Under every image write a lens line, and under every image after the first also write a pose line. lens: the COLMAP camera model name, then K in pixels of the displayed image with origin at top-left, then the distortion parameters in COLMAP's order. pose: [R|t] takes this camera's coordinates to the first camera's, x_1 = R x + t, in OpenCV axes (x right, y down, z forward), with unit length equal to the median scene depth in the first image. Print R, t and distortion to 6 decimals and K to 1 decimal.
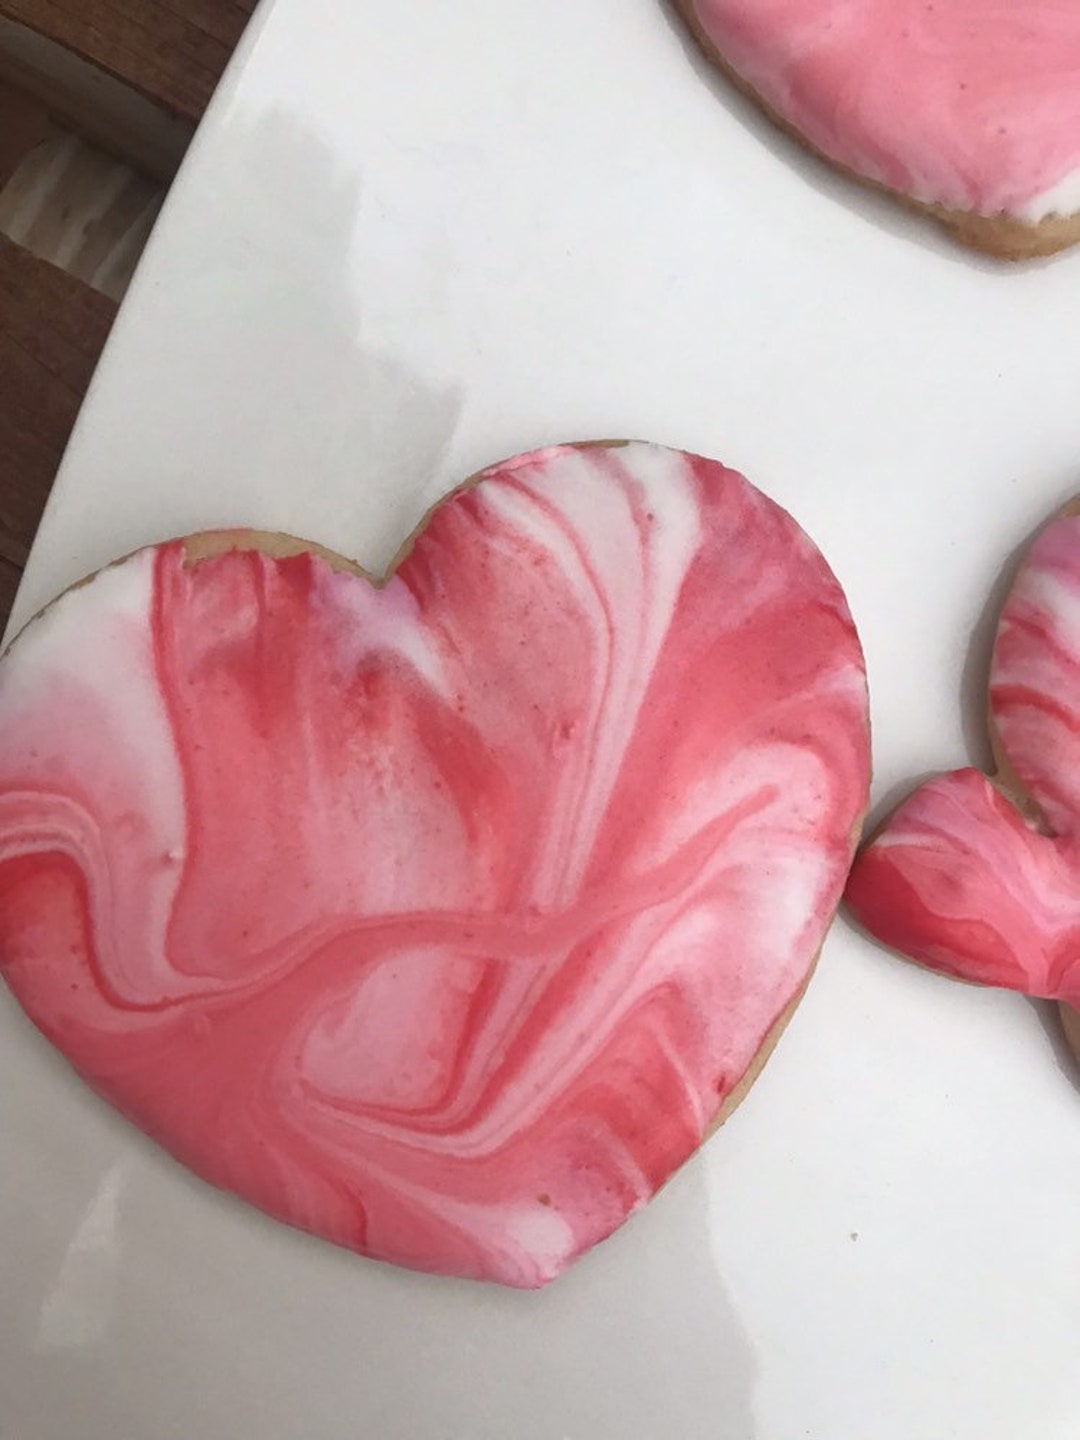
lens RADIAL K [[1223.0, 0, 540.0], [0, 1223.0, 720.0], [0, 0, 1]] dist [0.079048, -0.211007]
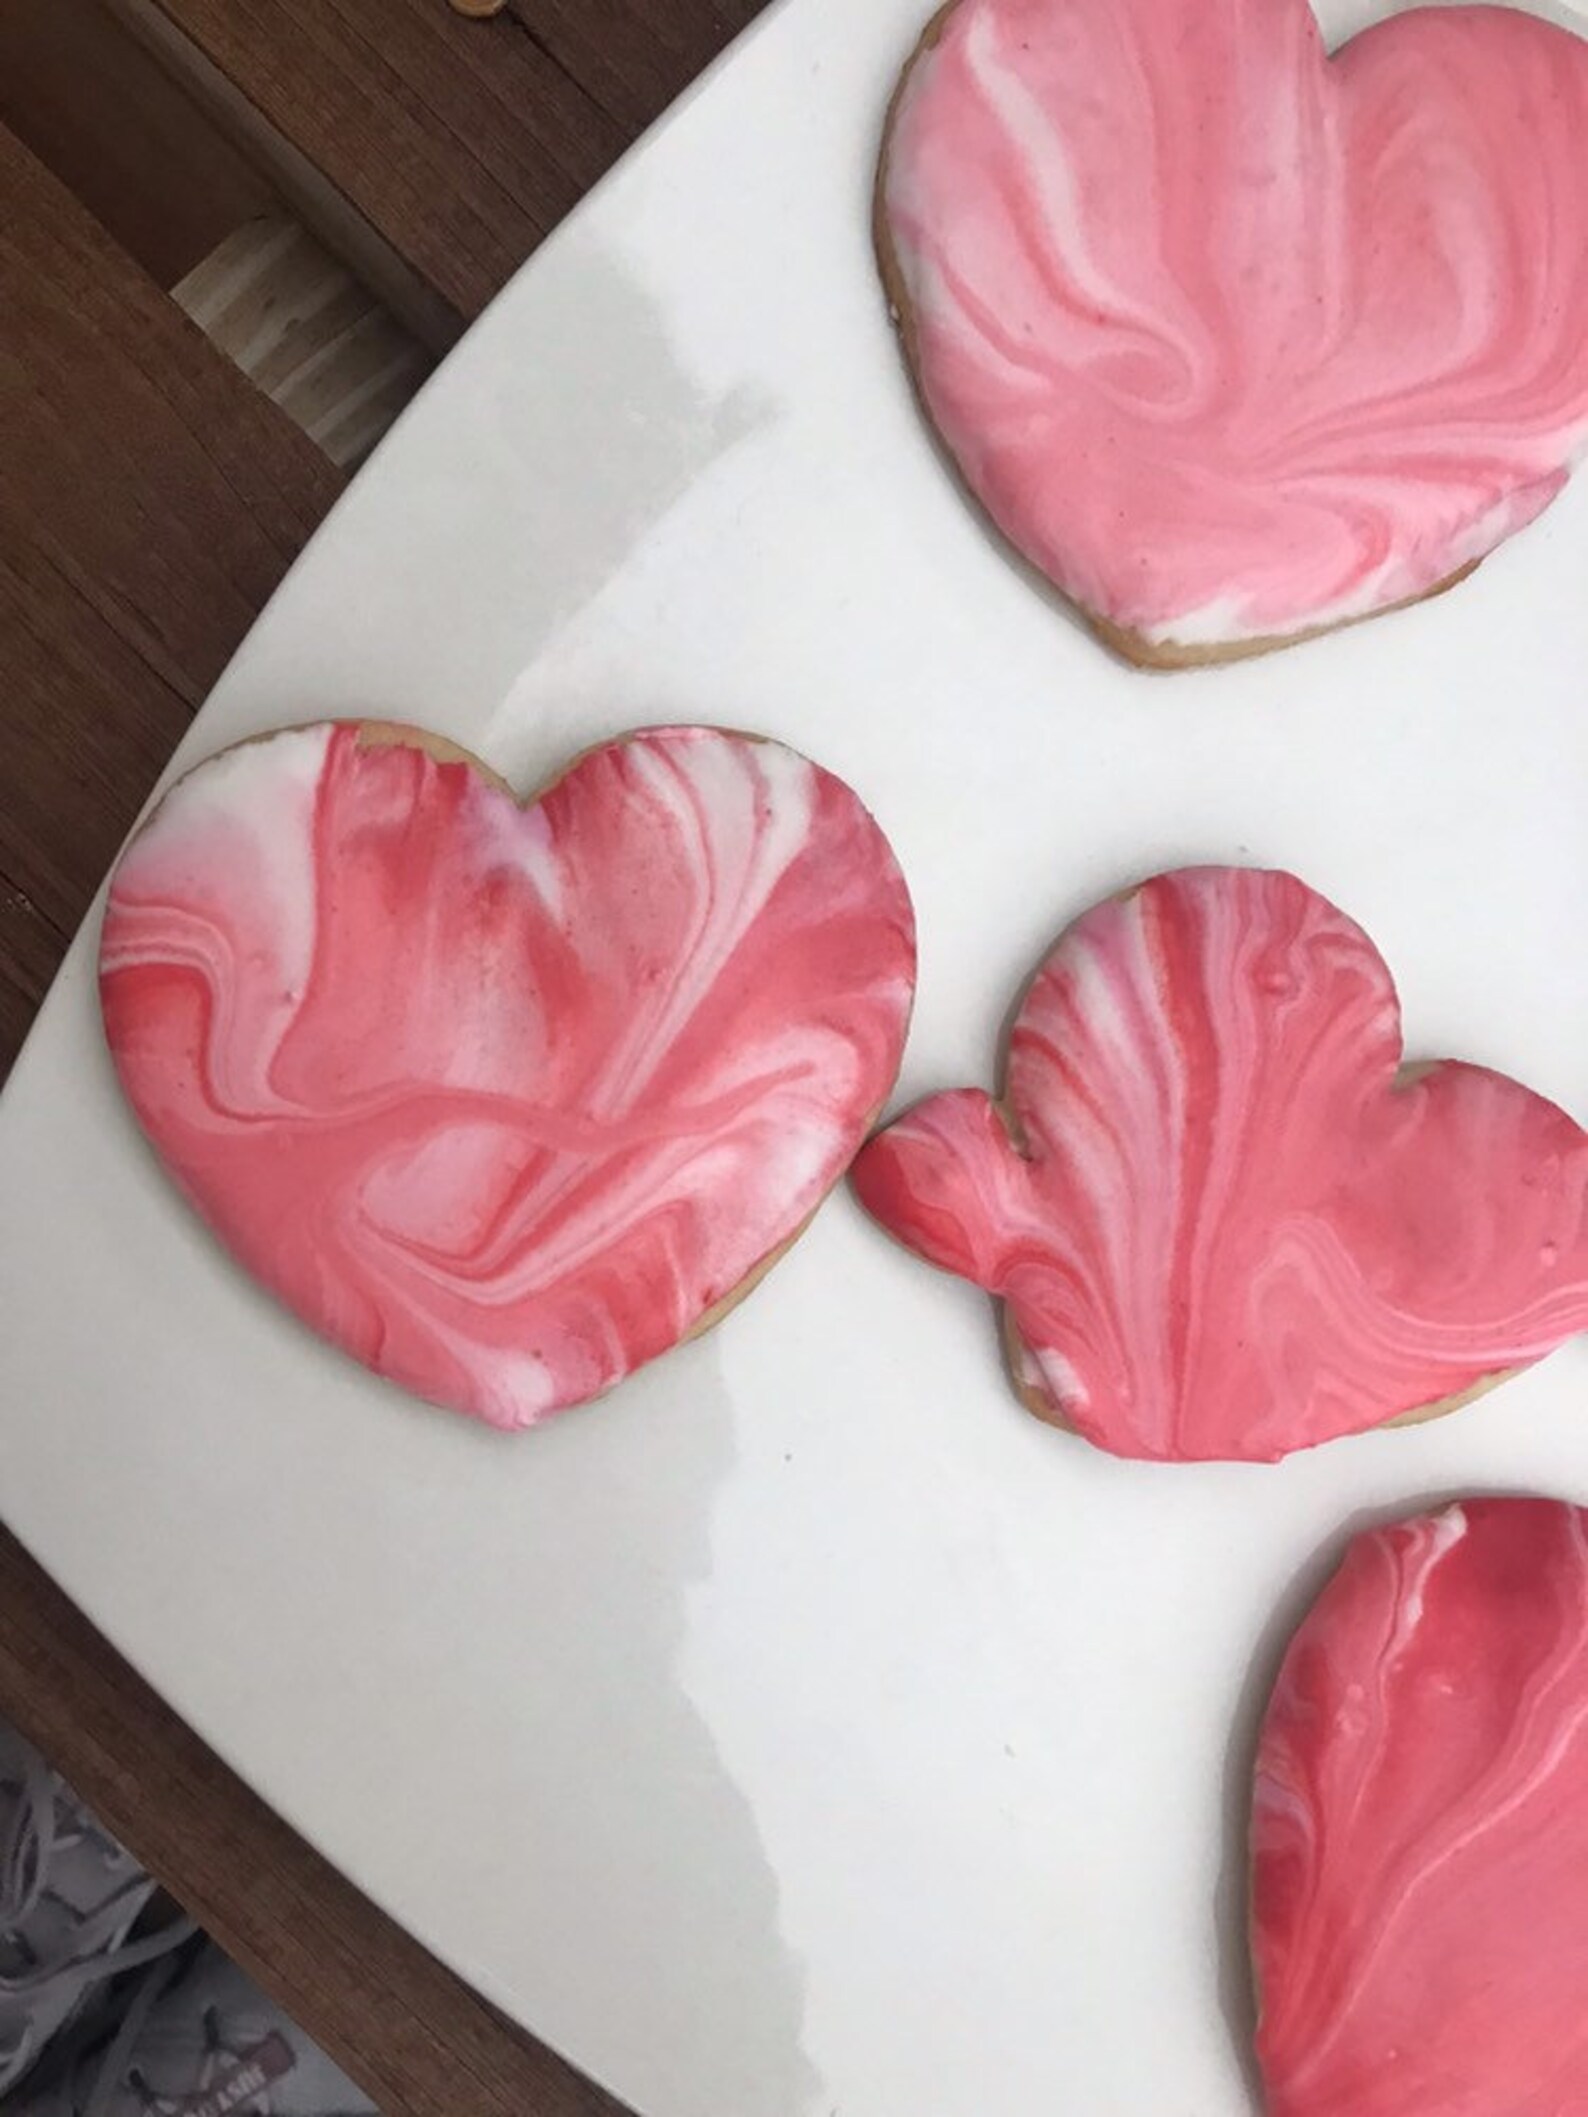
lens RADIAL K [[1798.0, 0, 794.0], [0, 1798.0, 1058.5], [0, 0, 1]] dist [0.079048, -0.211007]
pose [[0.966446, 0.240042, 0.091437, 0.014557], [-0.244014, 0.969144, 0.034892, -0.005979], [-0.080241, -0.056033, 0.995199, -0.711104]]
